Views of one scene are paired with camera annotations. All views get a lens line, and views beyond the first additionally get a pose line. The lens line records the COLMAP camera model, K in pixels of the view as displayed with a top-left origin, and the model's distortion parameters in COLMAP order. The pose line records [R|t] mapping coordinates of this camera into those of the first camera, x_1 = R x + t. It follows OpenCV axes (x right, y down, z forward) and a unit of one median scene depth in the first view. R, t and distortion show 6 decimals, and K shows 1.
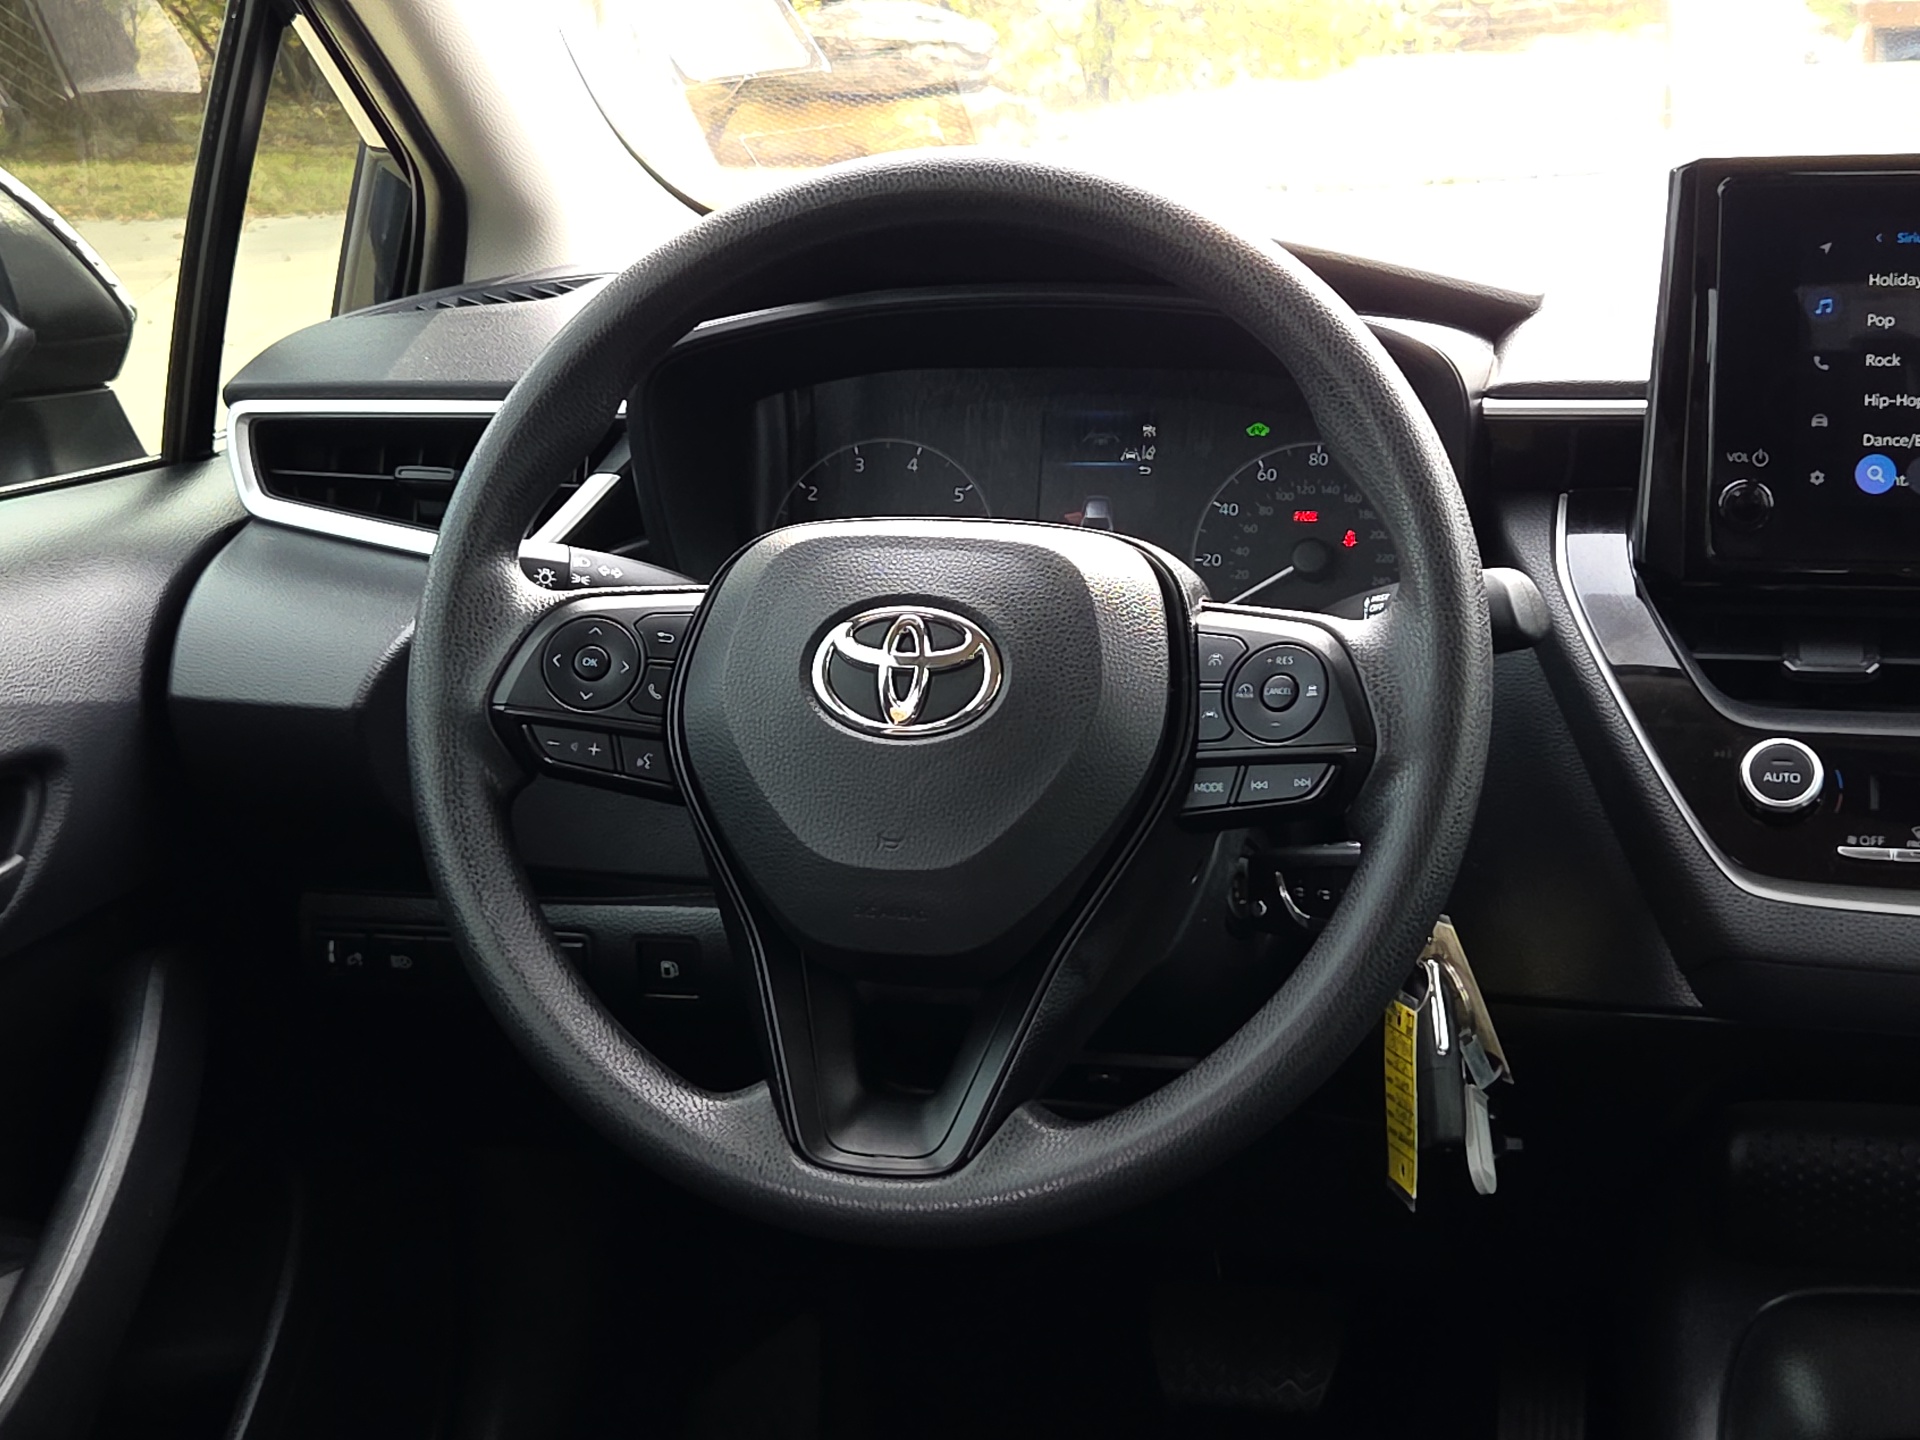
lens RADIAL K [[3088.8, 0, 950.7], [0, 3088.8, 671.4], [0, 0, 1]] dist [0.076334, 0.000000]
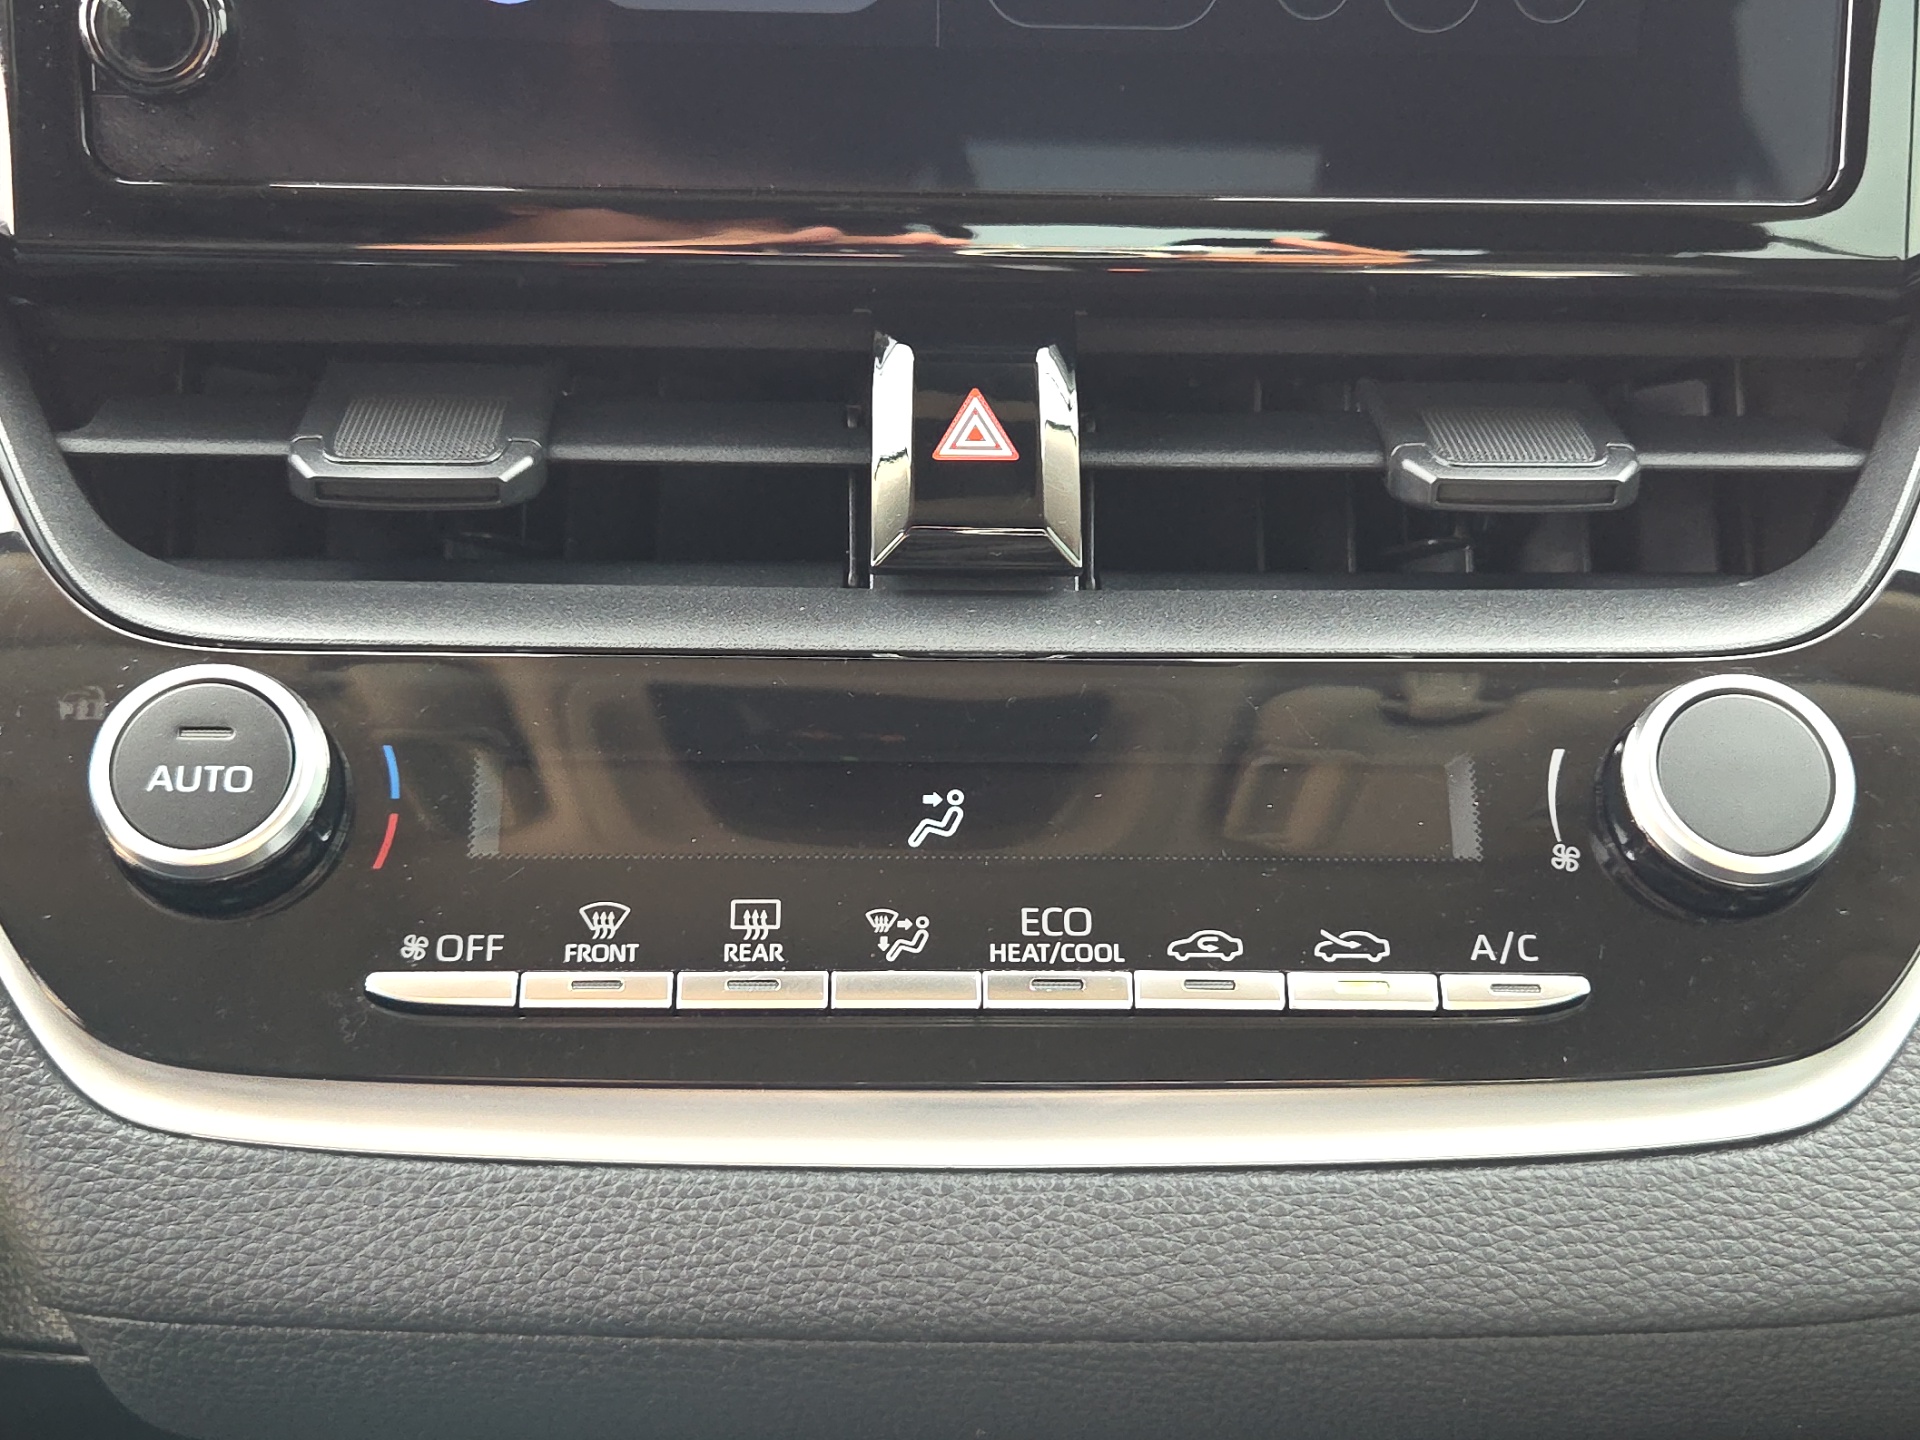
lens RADIAL K [[2496.2, 0, 969.1], [0, 2496.2, 722.1], [0, 0, 1]] dist [0.039137, 0.000000]
pose [[0.961036, -0.034422, 0.274270, 0.267067], [0.019169, 0.998127, 0.058100, 0.013270], [-0.275756, -0.050578, 0.959896, 0.696382]]
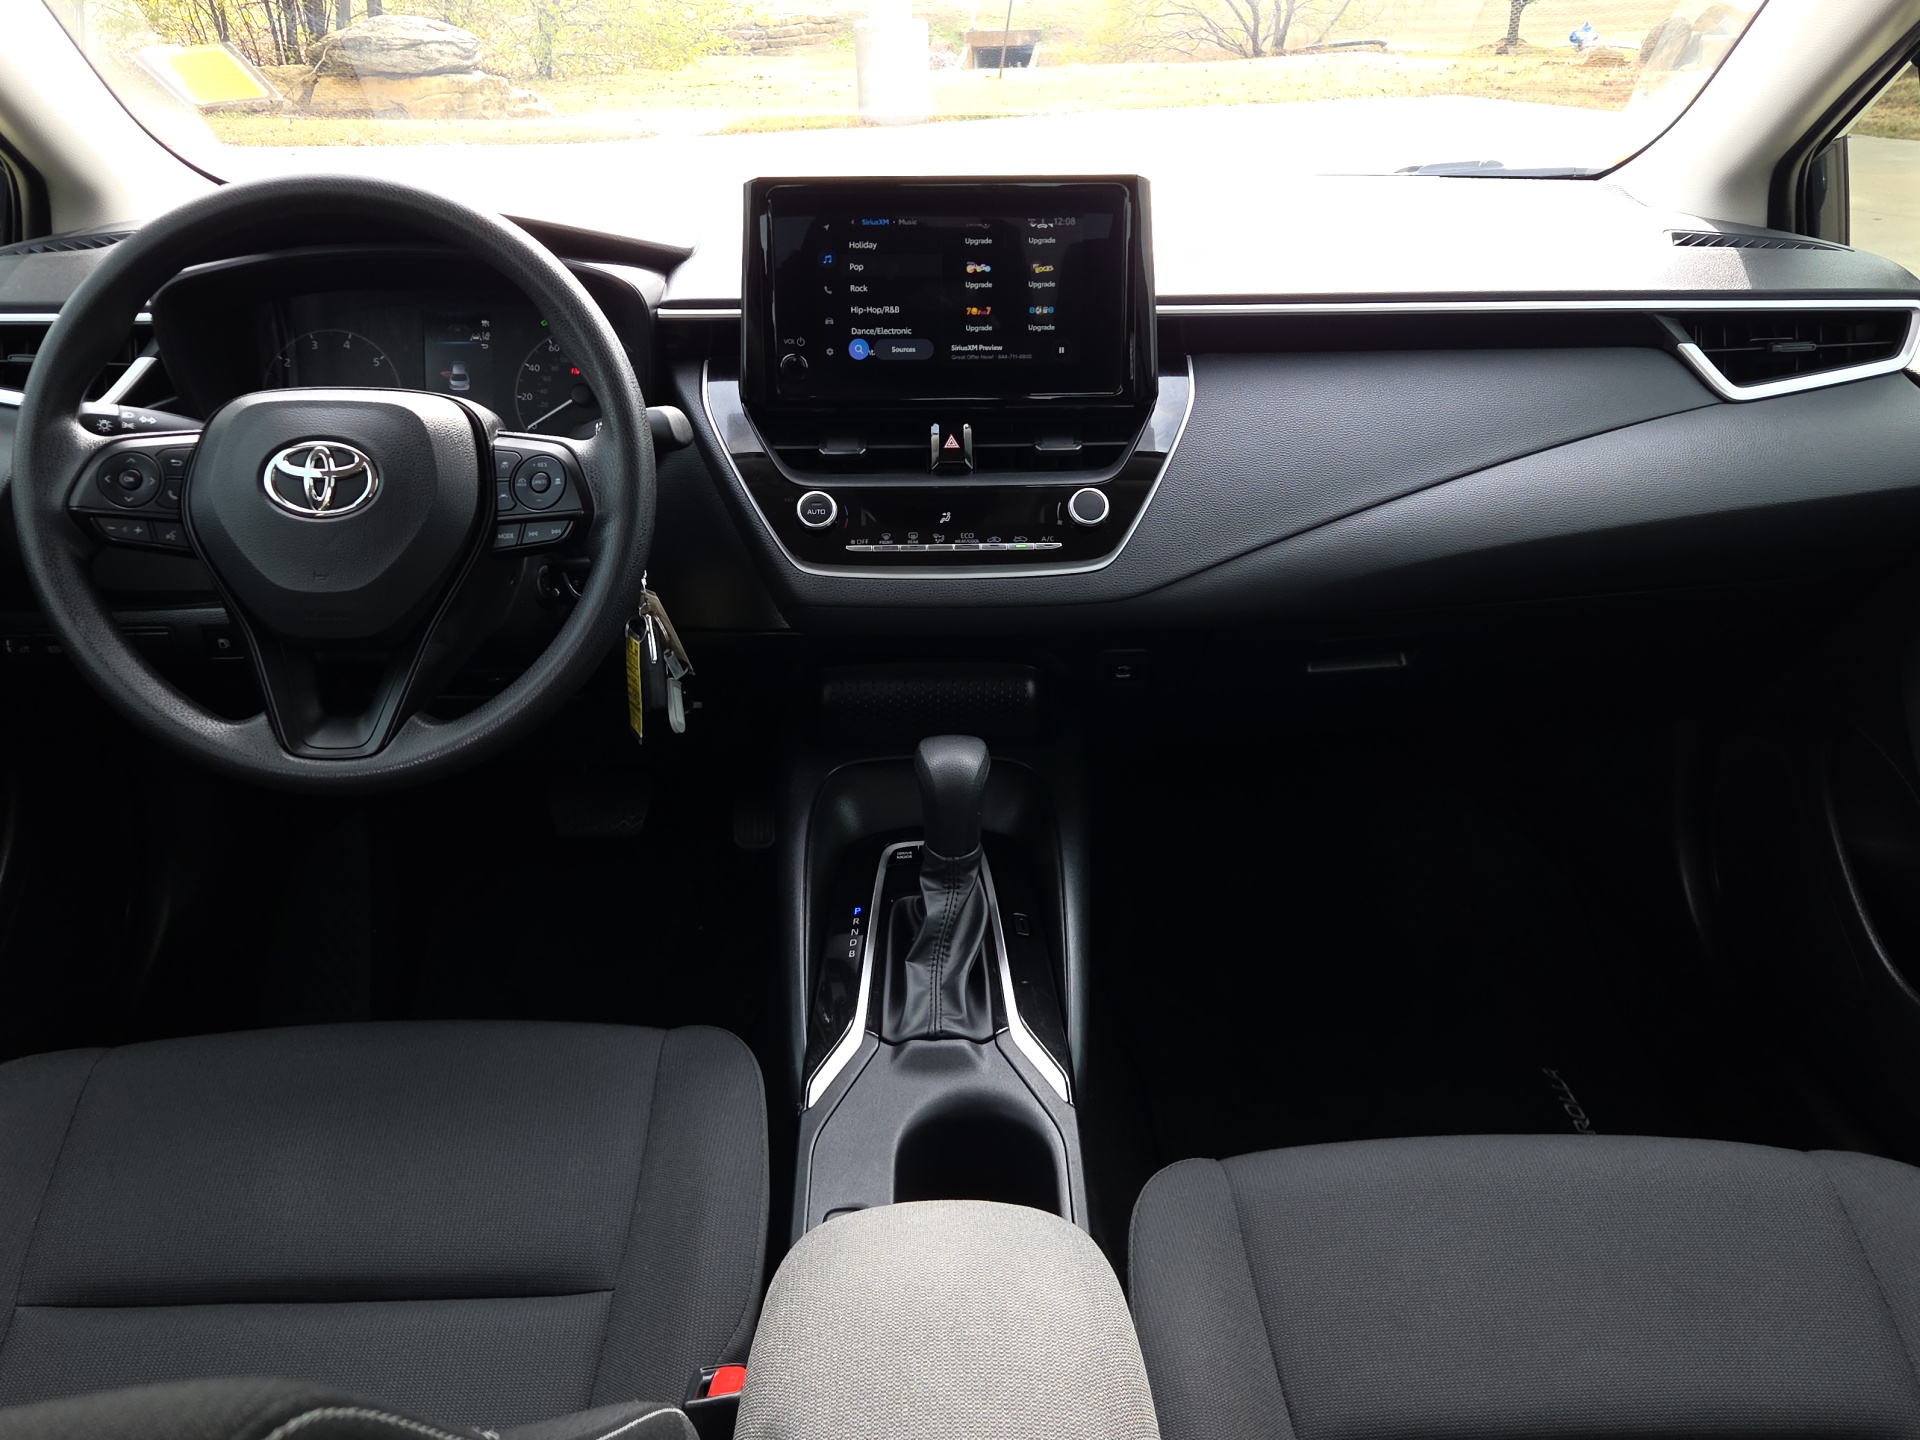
lens RADIAL K [[1635.9, 0, 967.6], [0, 1635.9, 694.9], [0, 0, 1]] dist [0.078971, -0.069106]
pose [[0.961454, -0.083990, 0.261825, 0.078003], [0.037537, 0.983384, 0.177617, -0.031119], [-0.272393, -0.160942, 0.948630, -0.019835]]
